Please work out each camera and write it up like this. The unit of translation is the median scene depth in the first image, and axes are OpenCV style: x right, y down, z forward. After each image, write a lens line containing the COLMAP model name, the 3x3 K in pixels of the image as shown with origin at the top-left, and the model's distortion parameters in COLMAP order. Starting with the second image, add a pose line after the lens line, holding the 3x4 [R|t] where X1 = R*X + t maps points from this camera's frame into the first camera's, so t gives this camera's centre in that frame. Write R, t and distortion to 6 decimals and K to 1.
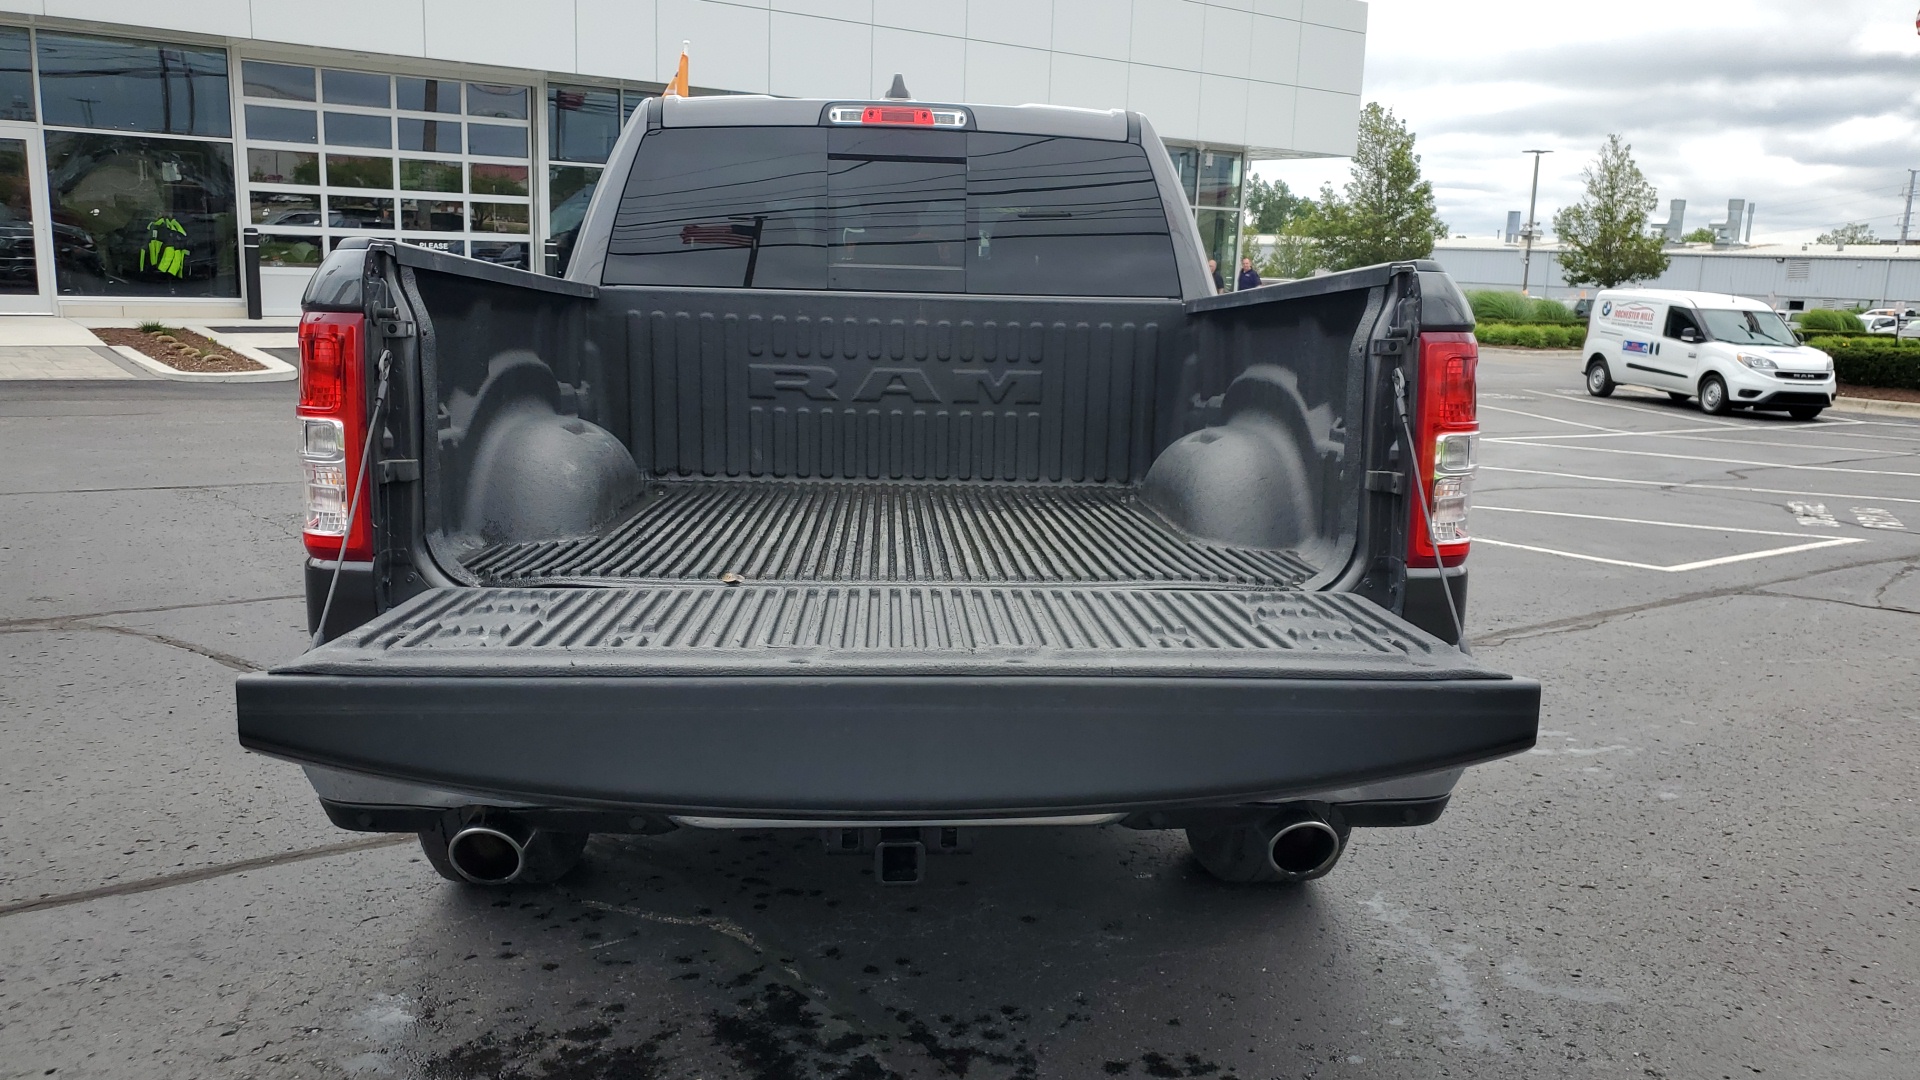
lens RADIAL K [[1547.0, 0, 963.1], [0, 1547.0, 537.6], [0, 0, 1]] dist [-0.027541, 0.028981]
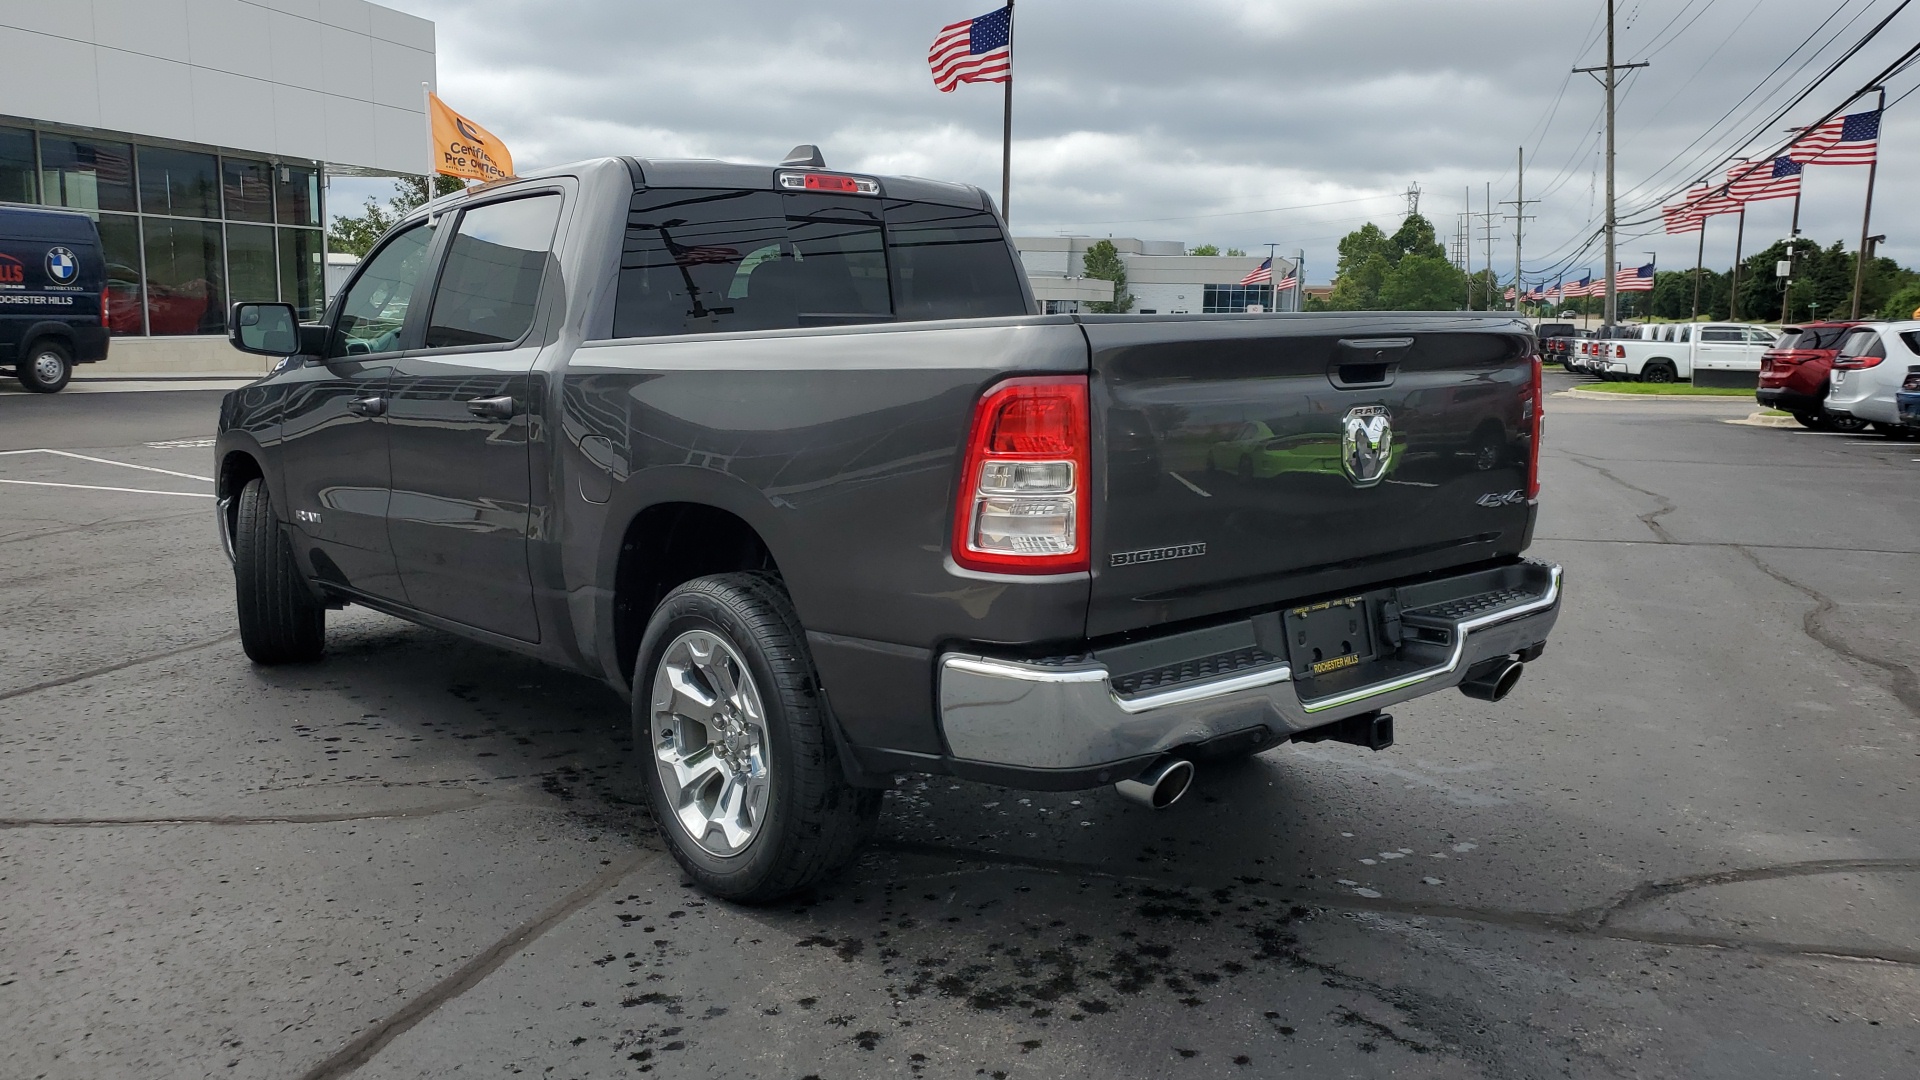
lens RADIAL K [[1547.0, 0, 956.1], [0, 1547.0, 553.3], [0, 0, 1]] dist [-0.027541, 0.028981]
pose [[0.782373, -0.112878, 0.612496, -0.706843], [0.111171, 0.992956, 0.040989, -0.035647], [-0.612808, 0.036023, 0.789410, 0.041984]]
